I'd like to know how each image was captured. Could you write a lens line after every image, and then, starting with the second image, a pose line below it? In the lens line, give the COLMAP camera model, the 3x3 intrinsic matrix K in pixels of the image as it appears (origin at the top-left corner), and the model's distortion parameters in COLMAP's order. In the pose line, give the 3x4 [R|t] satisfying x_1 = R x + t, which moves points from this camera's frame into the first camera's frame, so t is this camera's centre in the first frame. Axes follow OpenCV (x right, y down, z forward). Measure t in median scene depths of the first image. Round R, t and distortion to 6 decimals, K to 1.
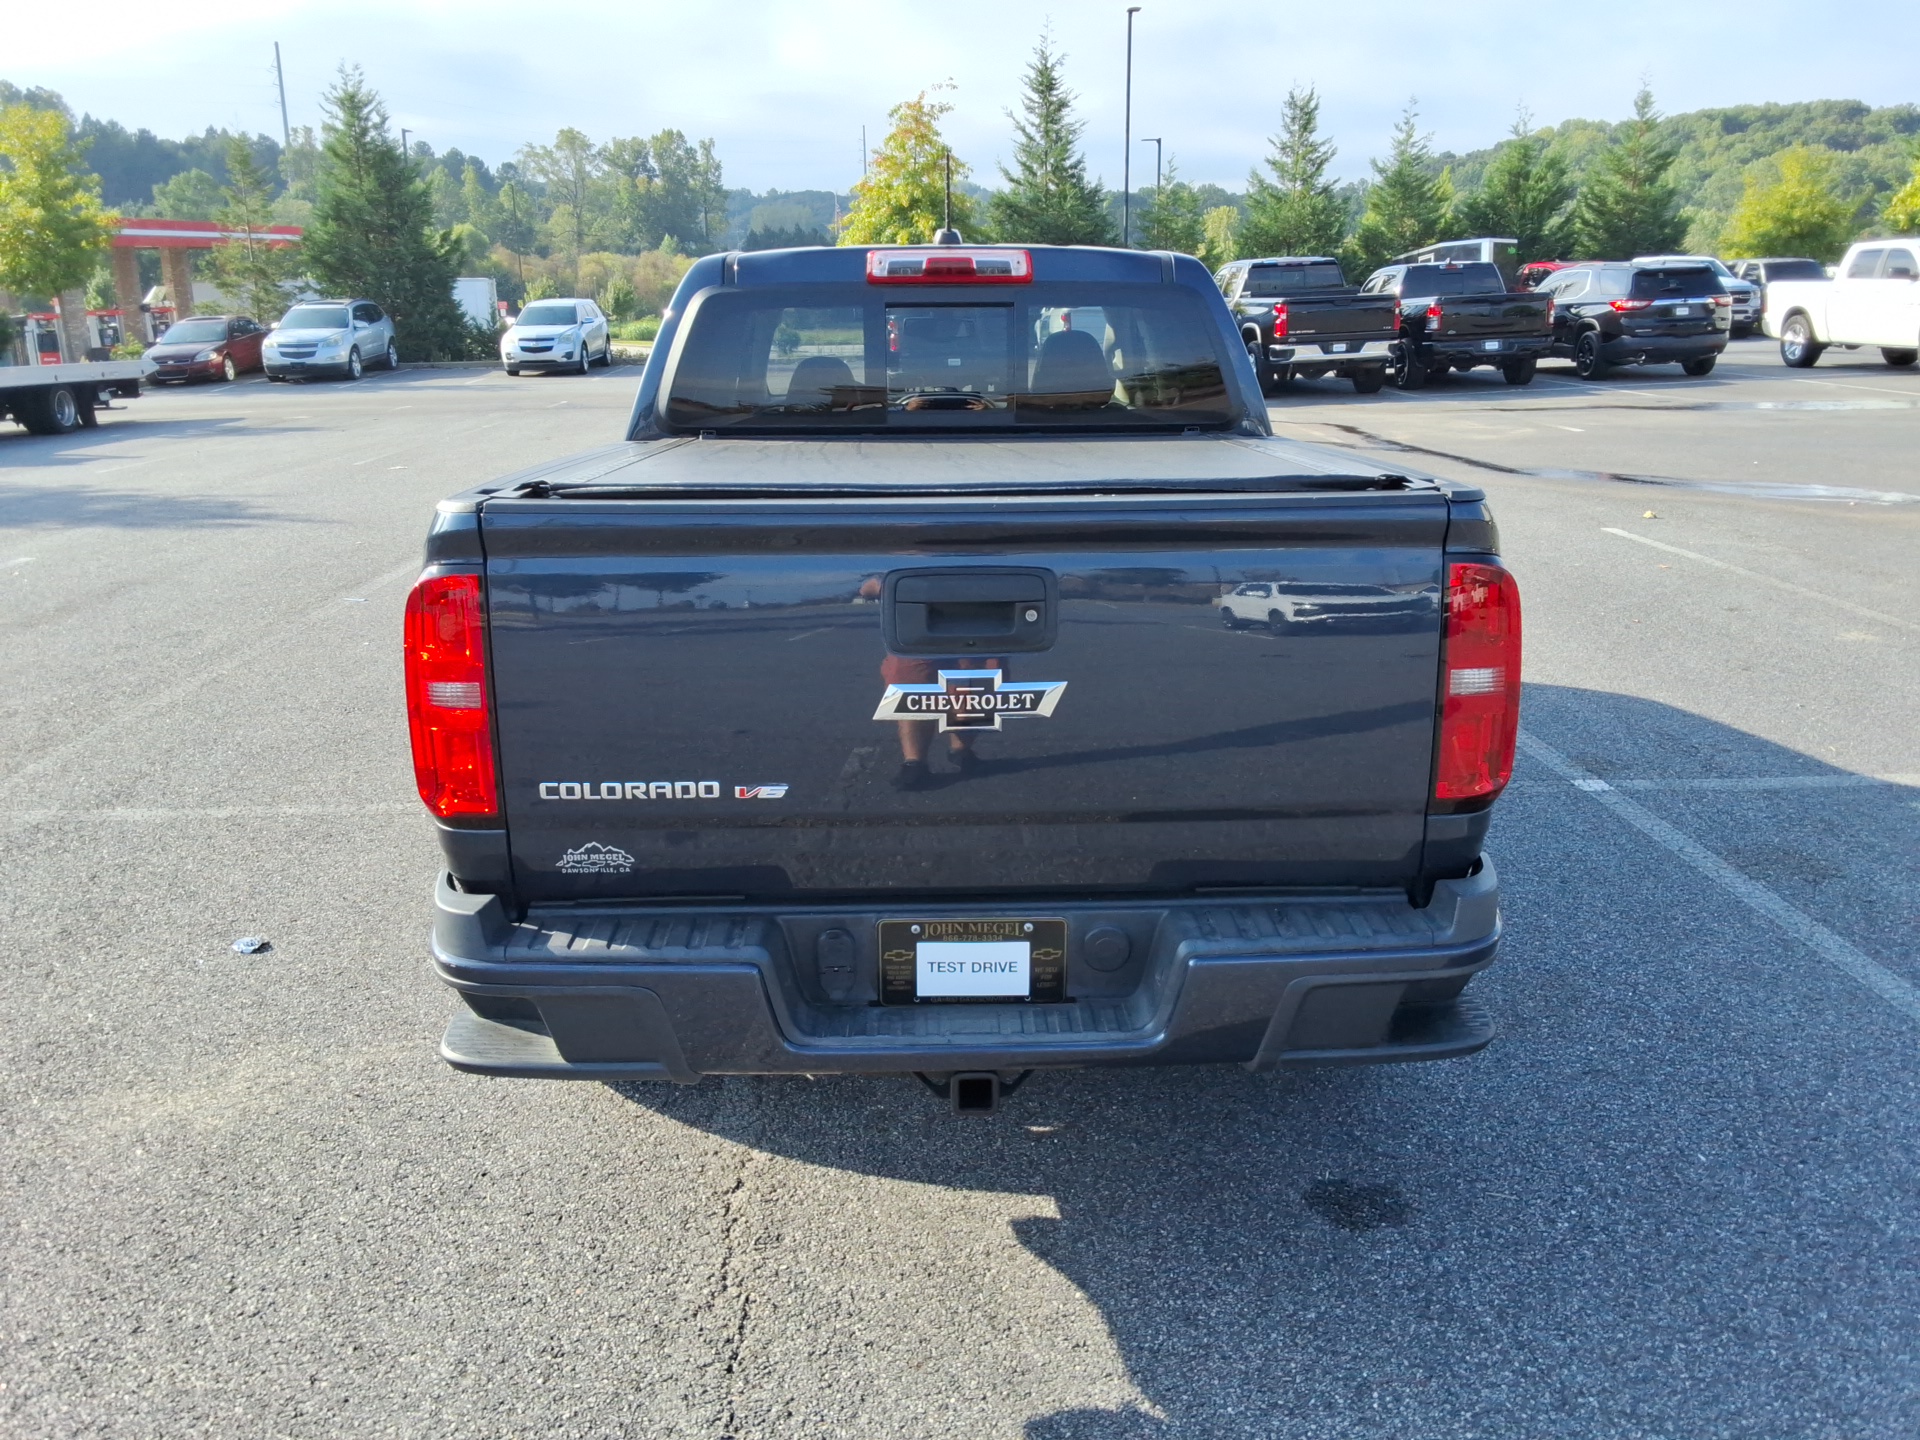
lens RADIAL K [[1547.6, 0, 963.0], [0, 1547.6, 707.1], [0, 0, 1]] dist [0.112328, -0.182235]
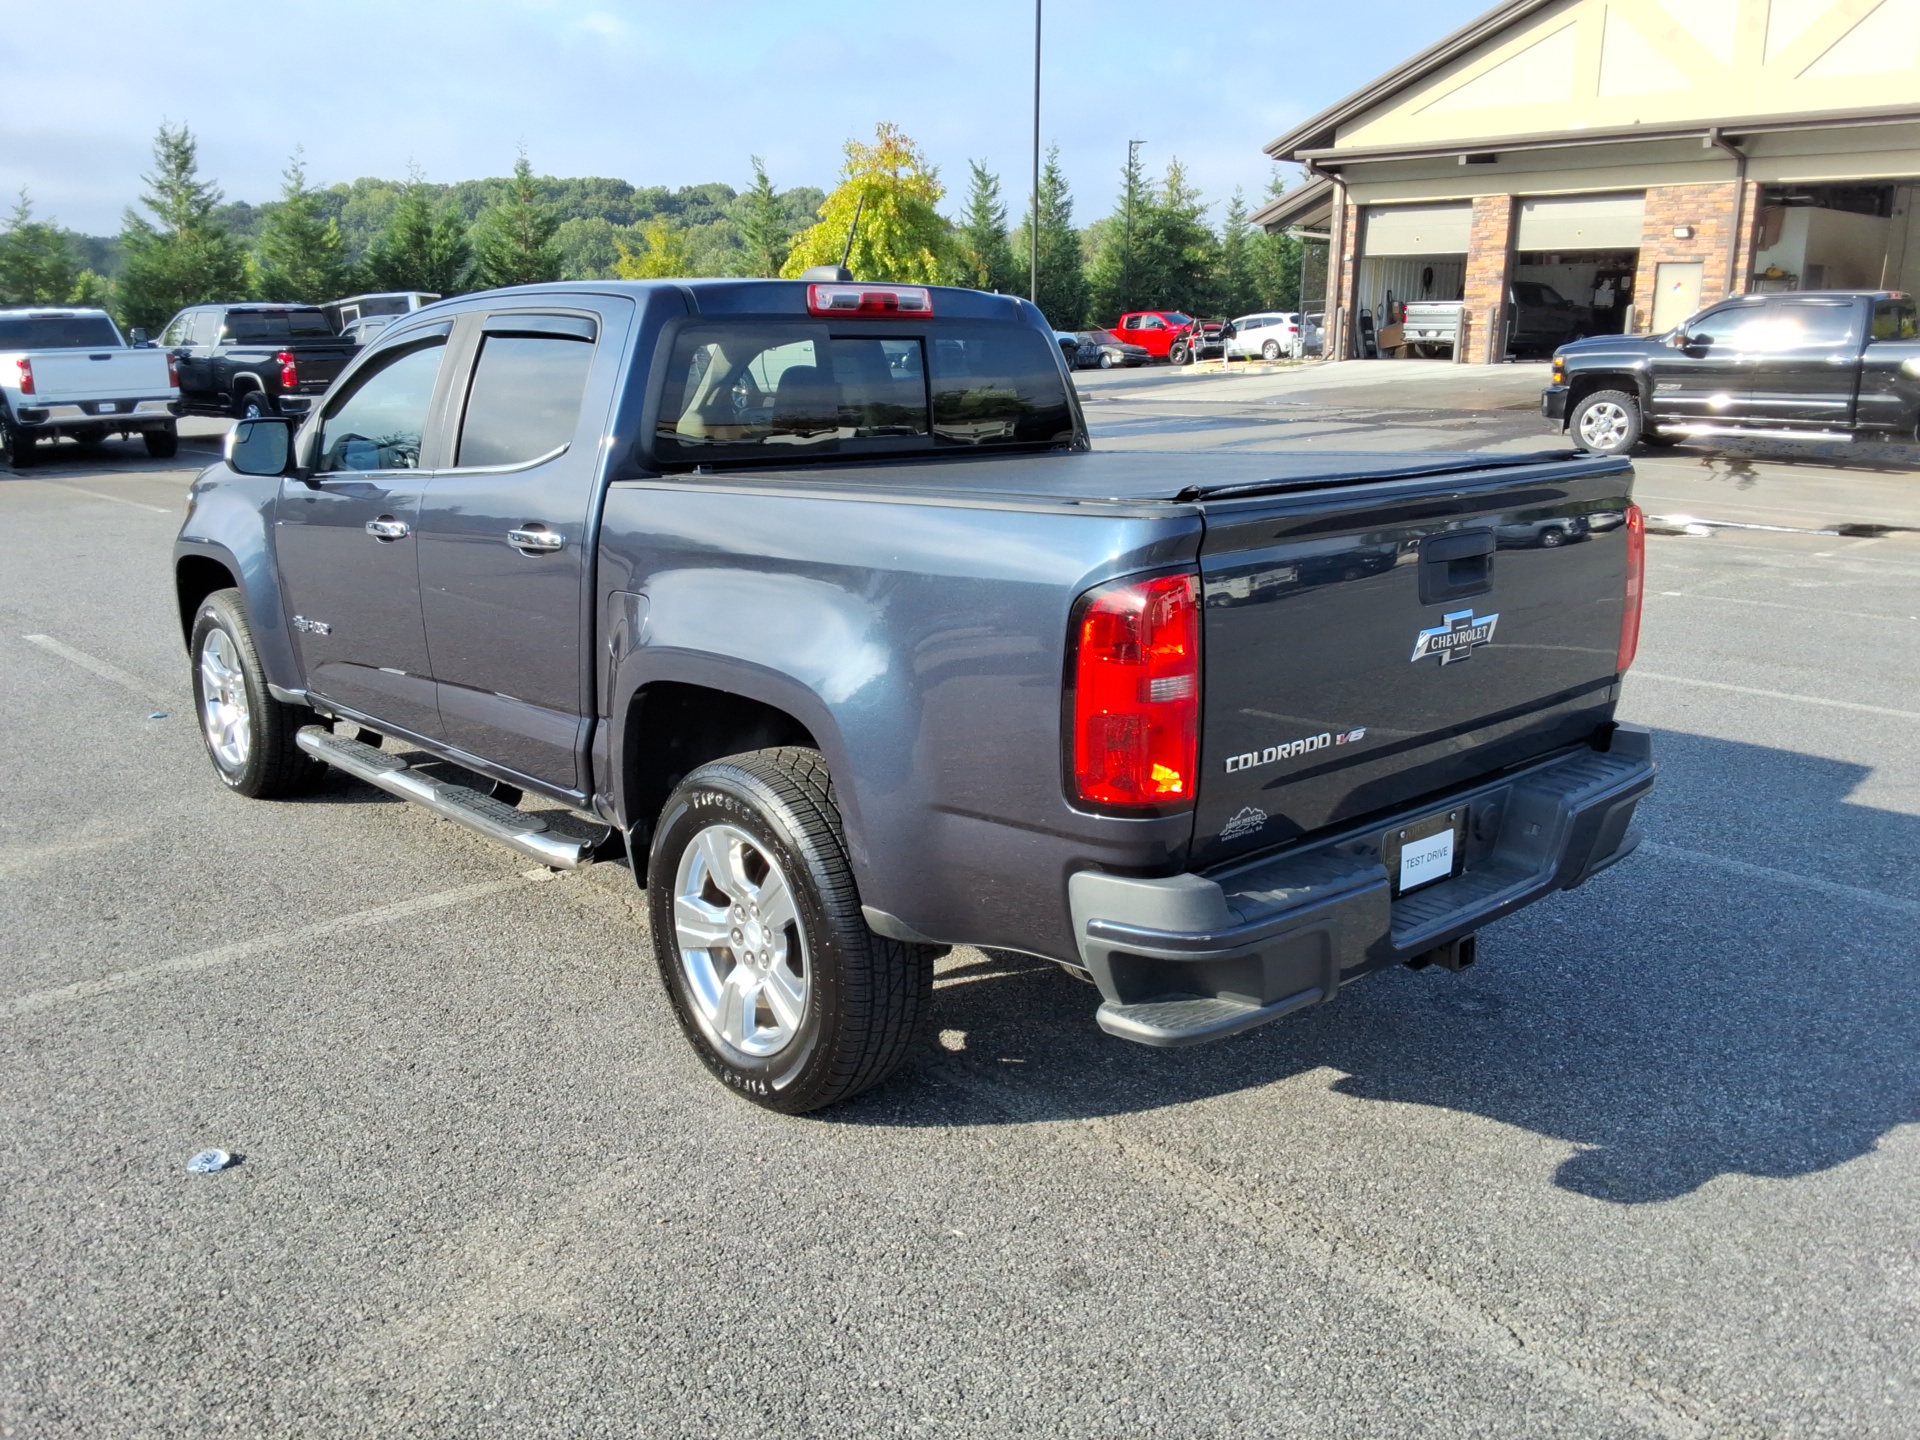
lens RADIAL K [[1547.6, 0, 974.1], [0, 1547.6, 703.6], [0, 0, 1]] dist [0.112328, -0.182235]
pose [[0.758244, -0.140552, 0.636641, -0.110022], [0.162885, 0.986359, 0.023763, -0.004448], [-0.631296, 0.085680, 0.770794, 0.027053]]
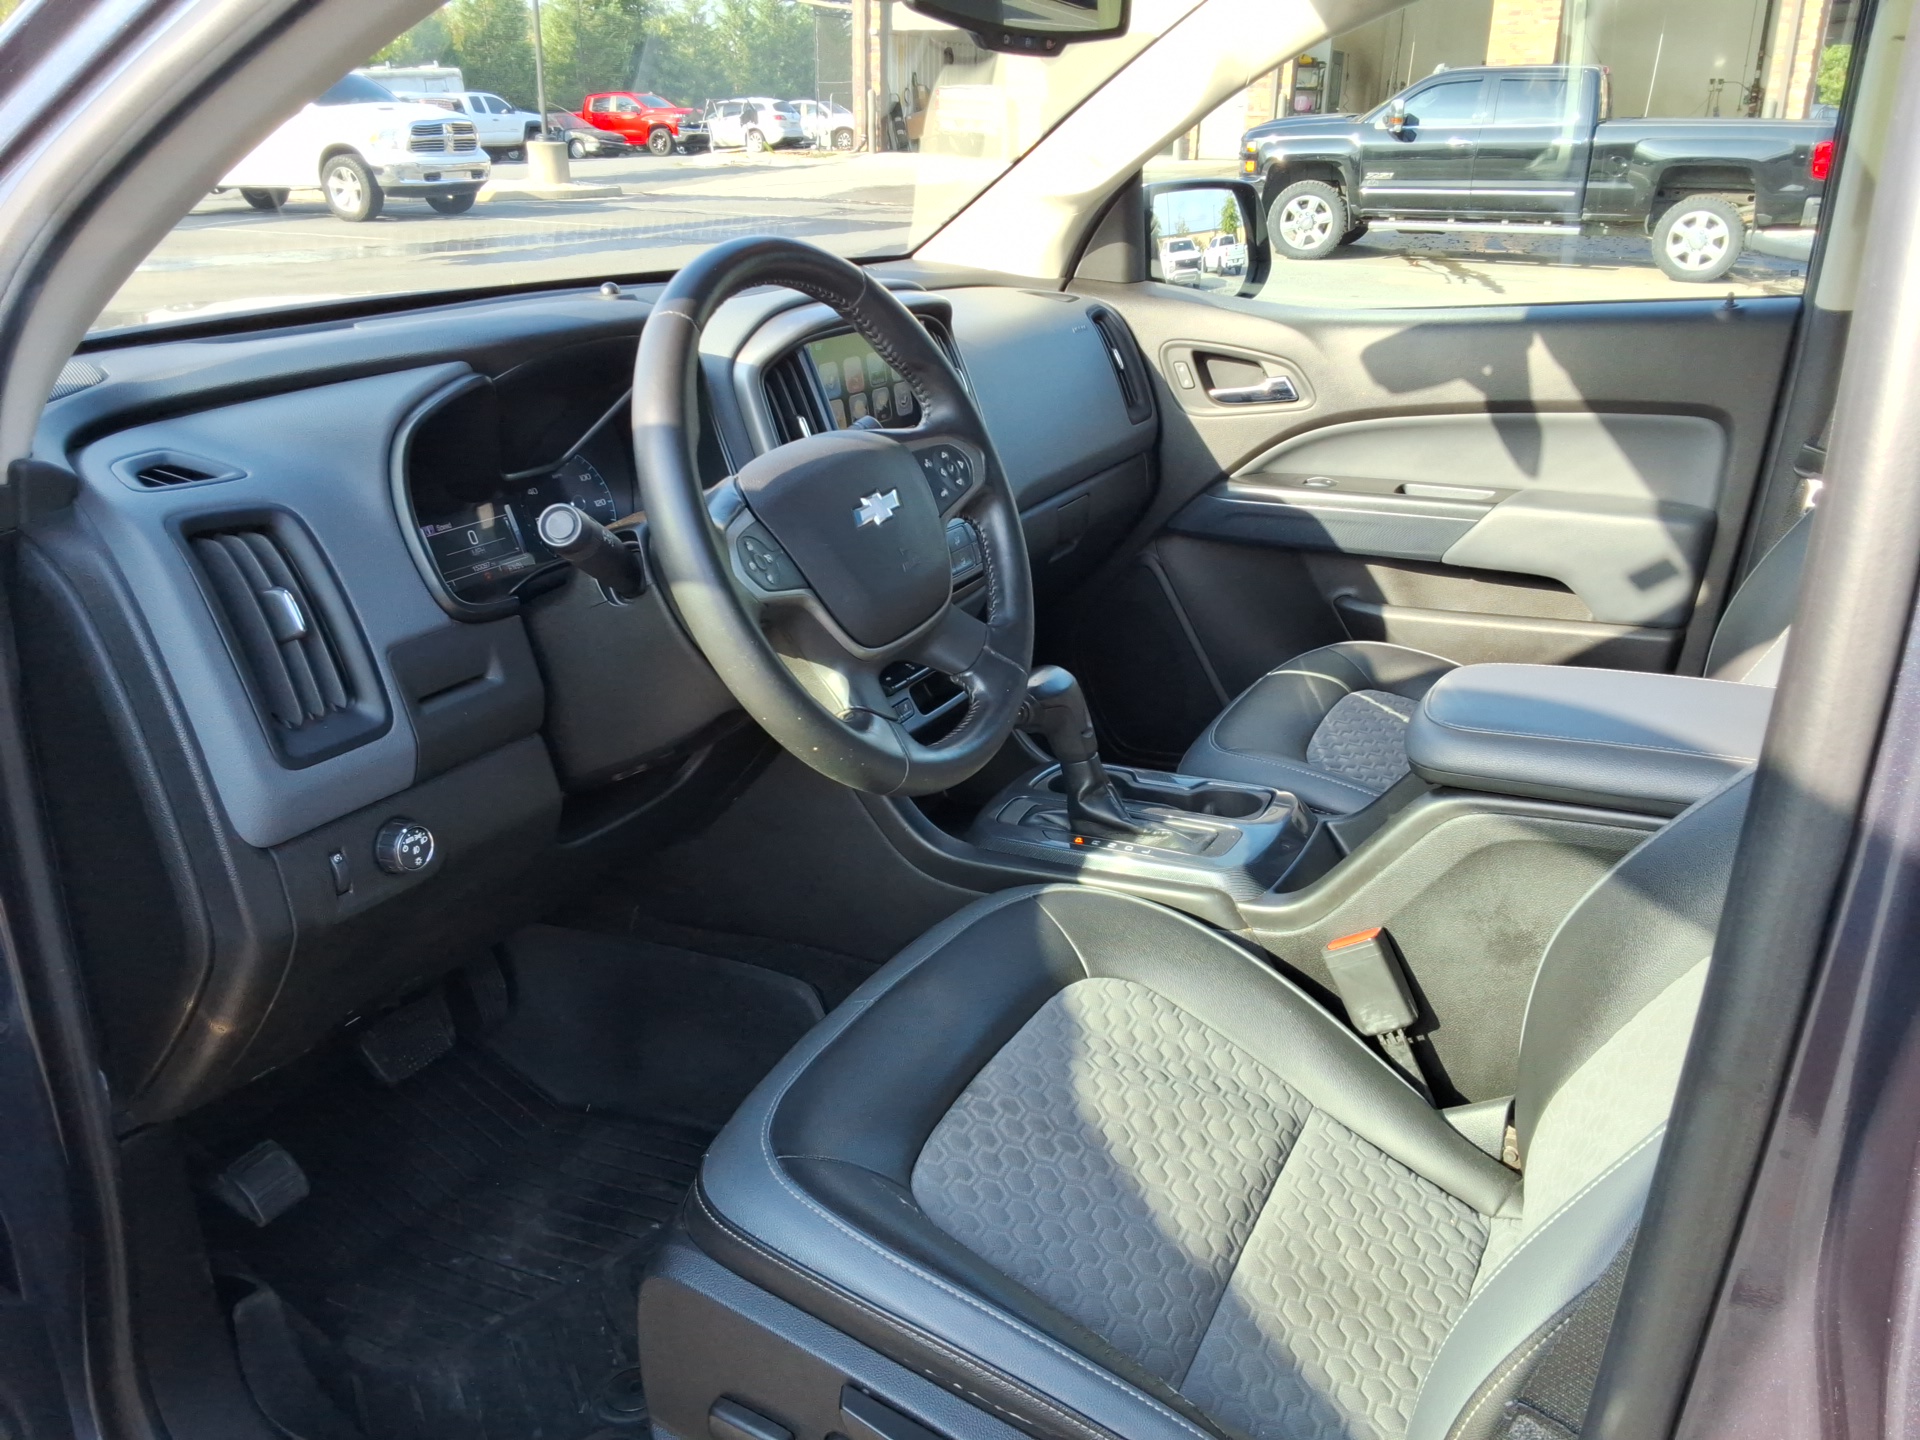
lens RADIAL K [[1547.6, 0, 963.6], [0, 1547.6, 680.5], [0, 0, 1]] dist [0.112328, -0.182235]
pose [[0.480367, -0.277614, 0.831973, -0.057141], [0.217426, 0.956667, 0.193684, -0.044621], [-0.849690, 0.087853, 0.519912, 0.208050]]
